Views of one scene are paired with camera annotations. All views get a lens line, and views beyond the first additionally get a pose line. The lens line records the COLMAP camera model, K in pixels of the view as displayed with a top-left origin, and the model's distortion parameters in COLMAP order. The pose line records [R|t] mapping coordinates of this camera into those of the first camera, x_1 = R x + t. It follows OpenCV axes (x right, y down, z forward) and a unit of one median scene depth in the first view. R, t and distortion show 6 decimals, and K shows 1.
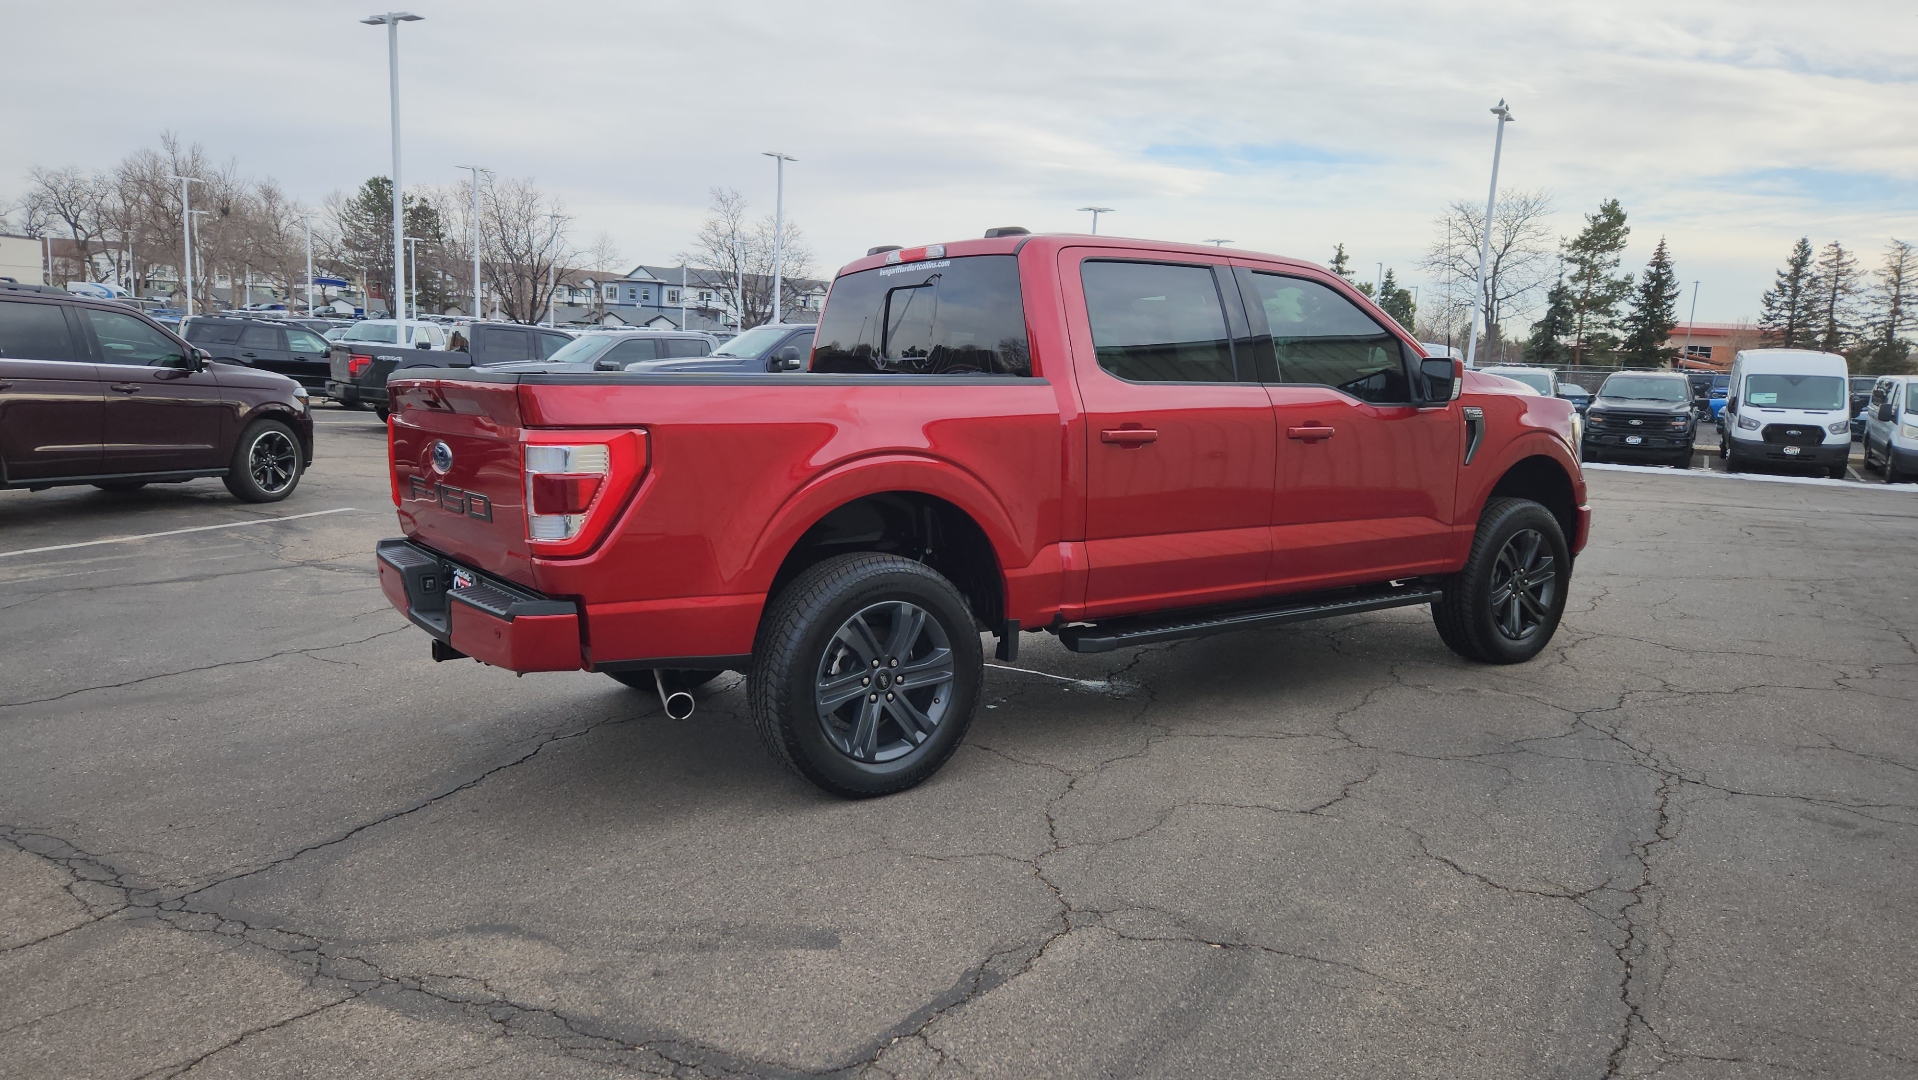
lens RADIAL K [[1291.7, 0, 919.8], [0, 1291.7, 523.3], [0, 0, 1]] dist [0.070721, -0.055330]
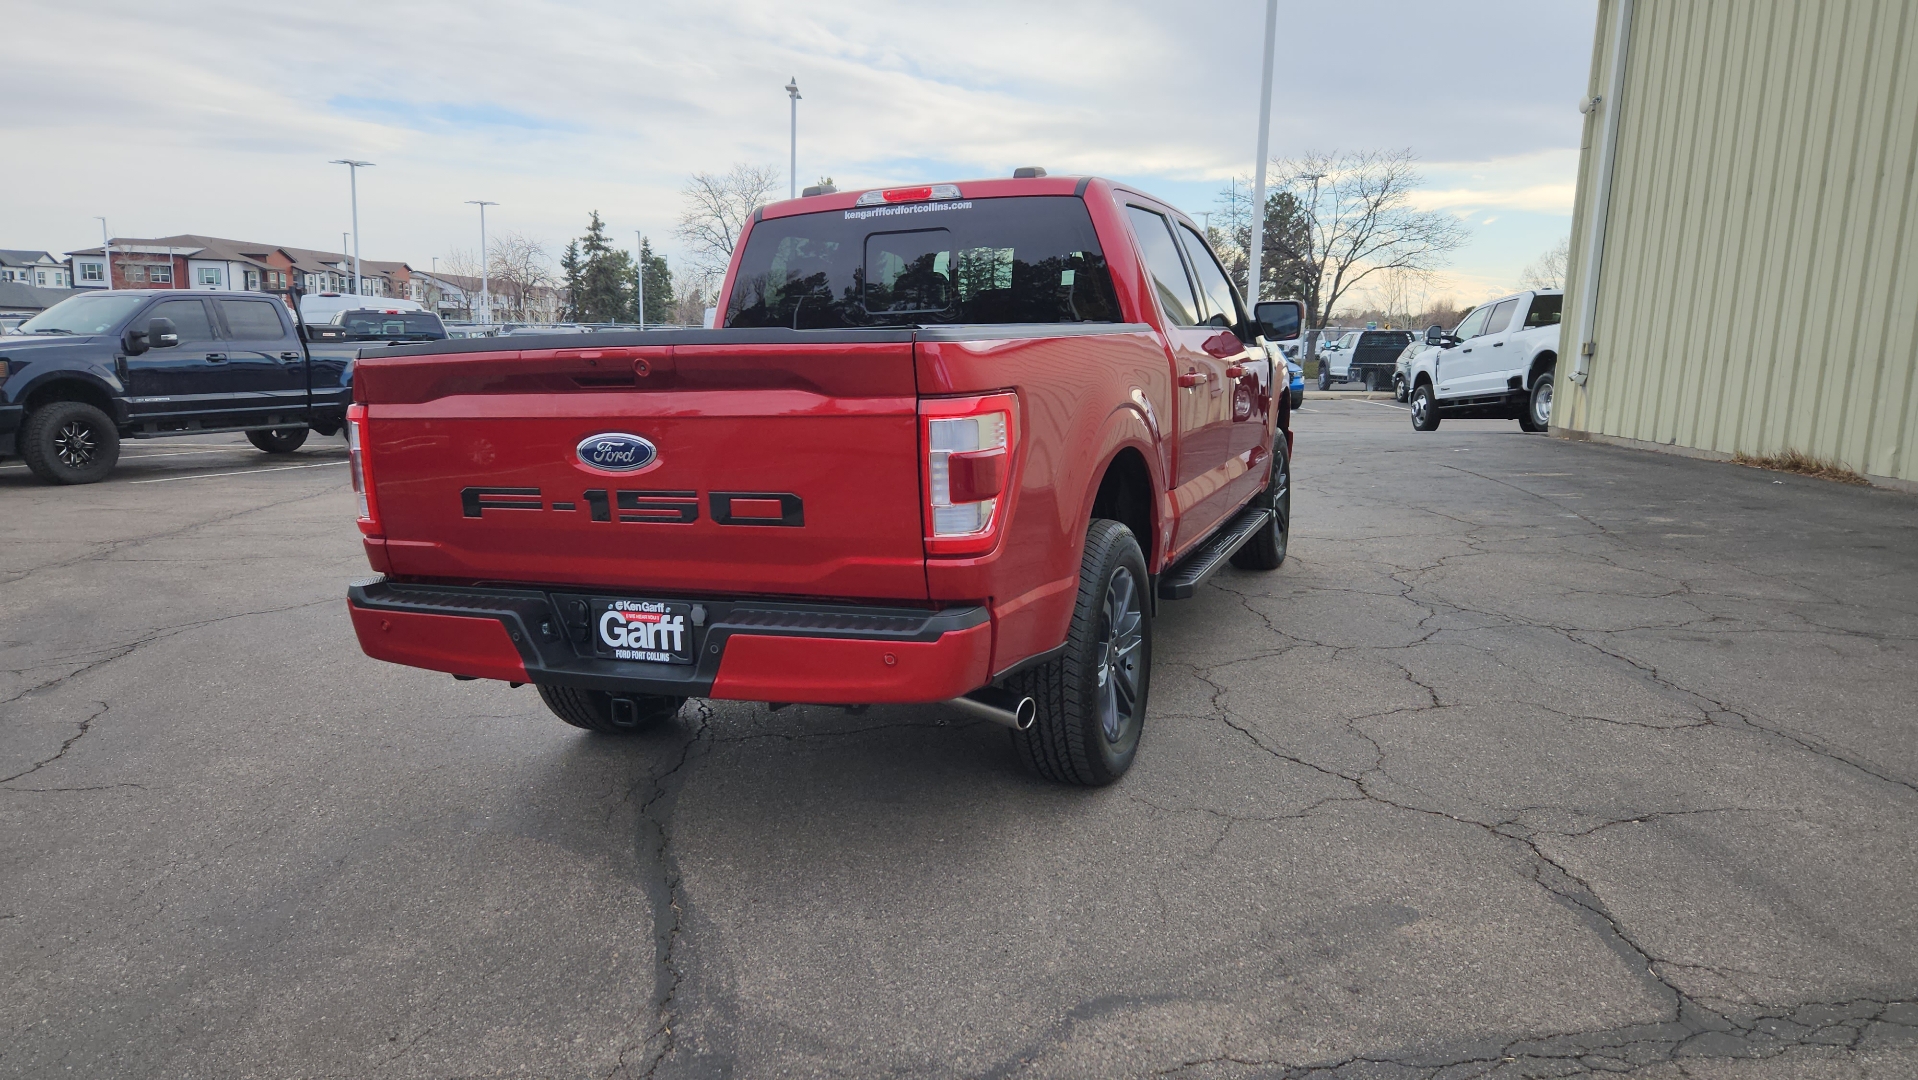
lens RADIAL K [[1291.7, 0, 924.4], [0, 1291.7, 541.0], [0, 0, 1]] dist [0.070721, -0.055330]
pose [[0.837642, -0.117274, 0.533482, -0.504072], [0.097597, 0.993097, 0.065069, -0.026087], [-0.537430, -0.002438, 0.843305, 0.229803]]
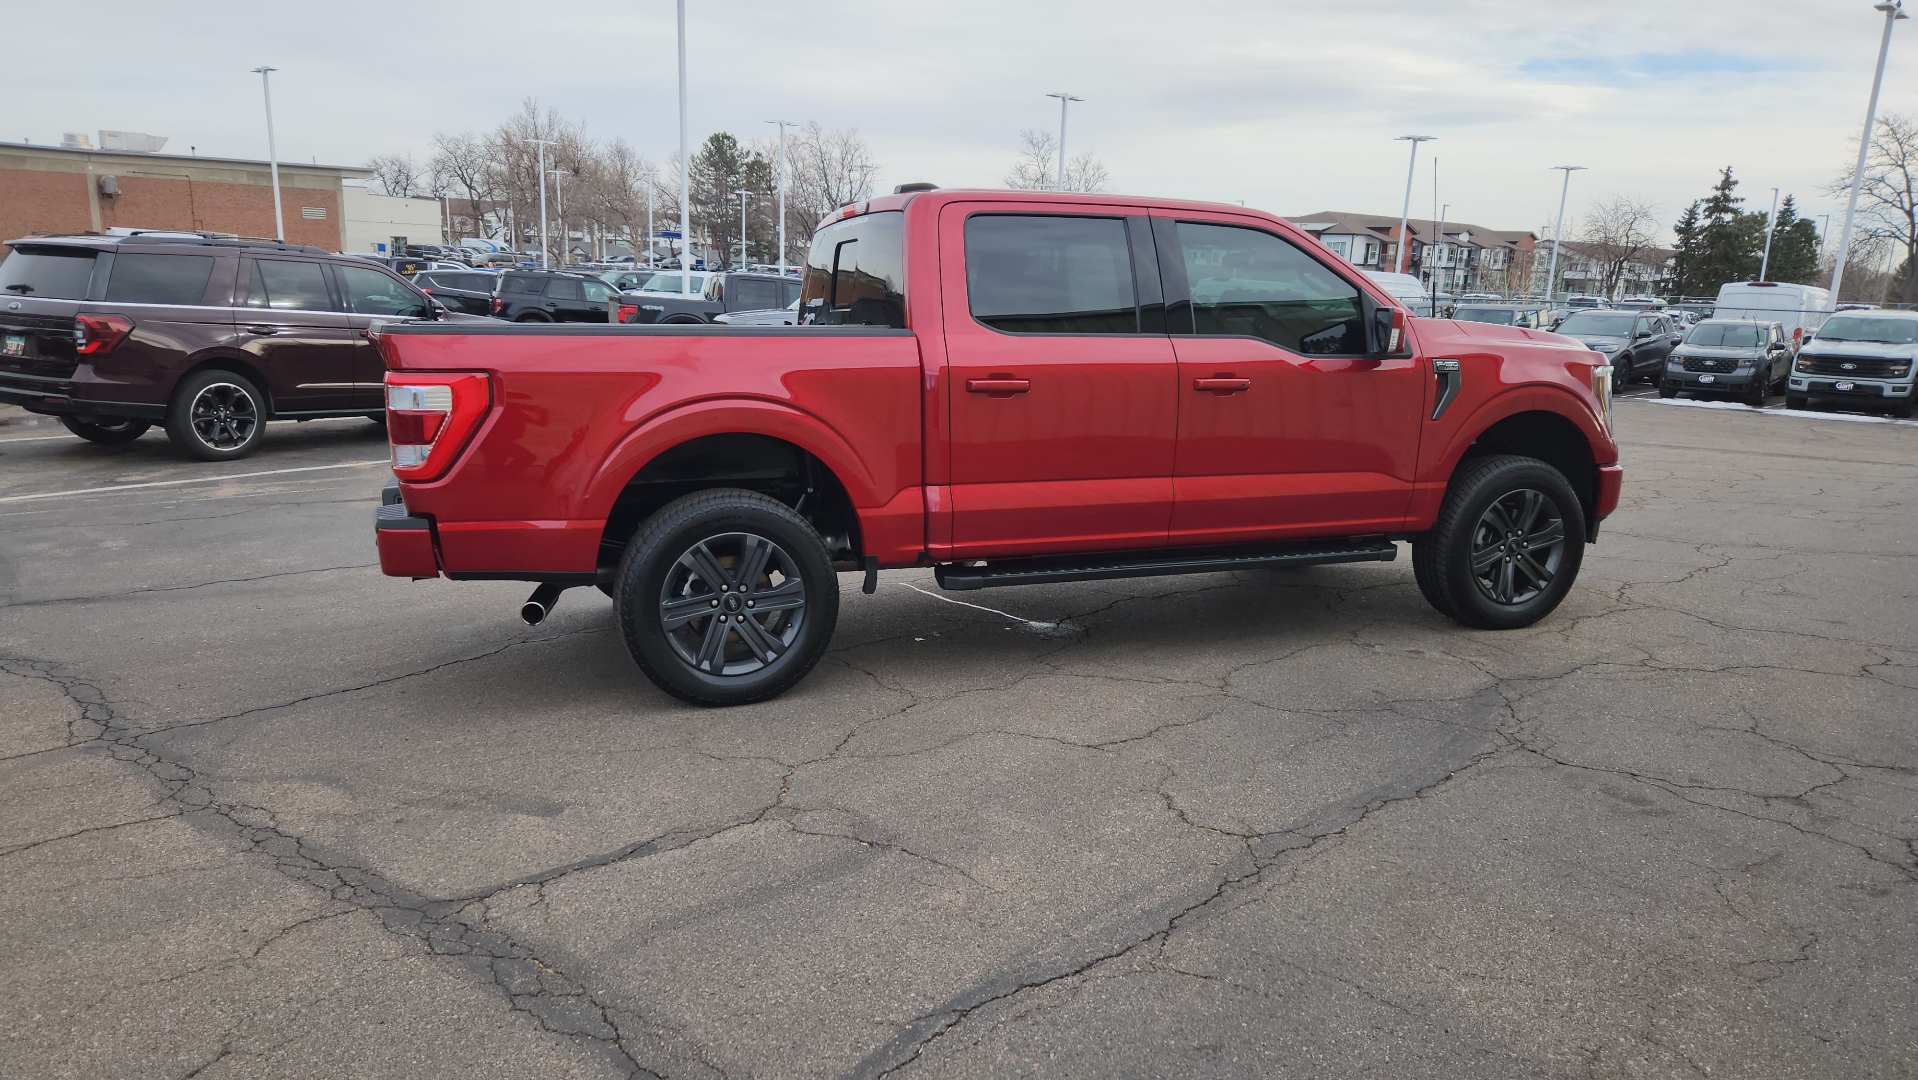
lens RADIAL K [[1287.8, 0, 920.2], [0, 1287.8, 557.7], [0, 0, 1]] dist [0.069594, -0.053846]
pose [[0.969944, 0.043859, -0.239342, 0.315731], [-0.027689, 0.997127, 0.070510, -0.000844], [0.241747, -0.061764, 0.968372, -0.029882]]
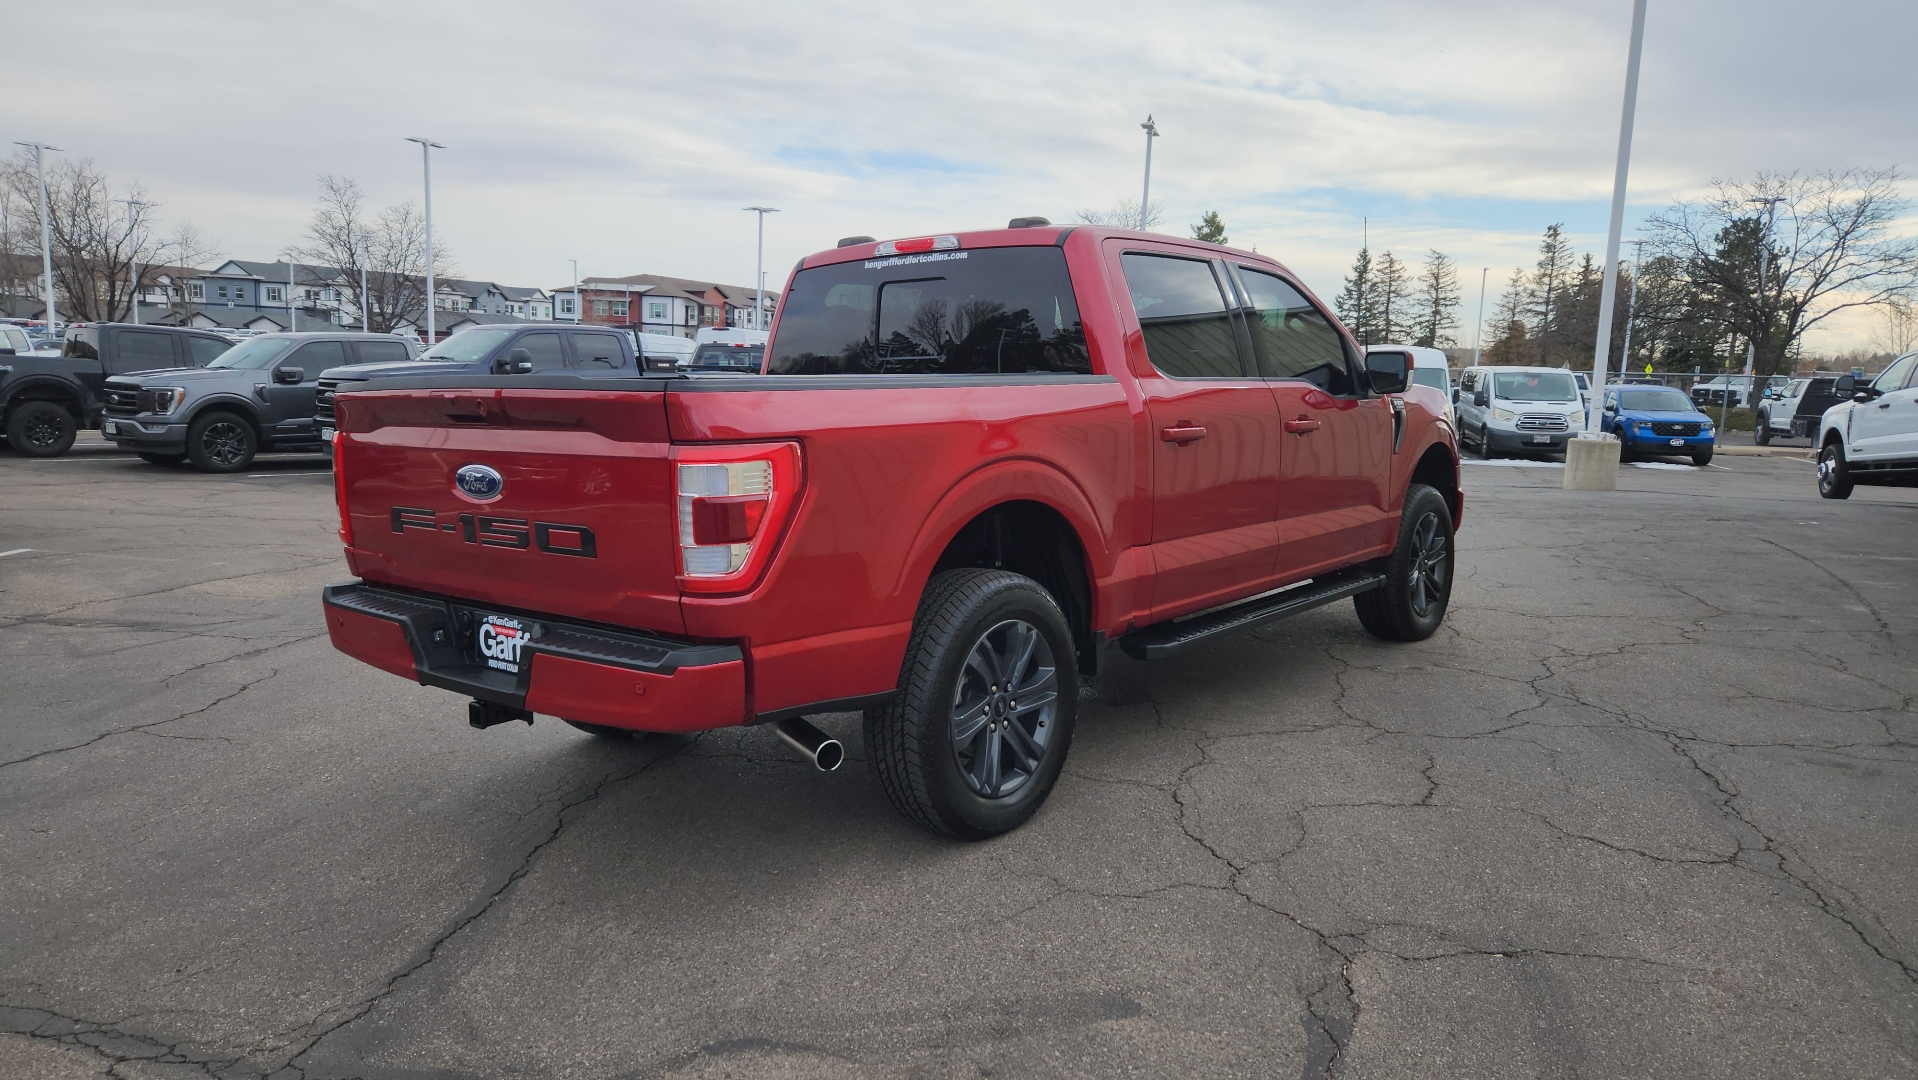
lens RADIAL K [[1291.7, 0, 916.0], [0, 1291.7, 532.2], [0, 0, 1]] dist [0.070721, -0.055330]
pose [[0.963224, -0.047410, 0.264485, -0.259480], [0.045869, 0.998875, 0.012003, -0.013478], [-0.264757, 0.000571, 0.964315, 0.102674]]
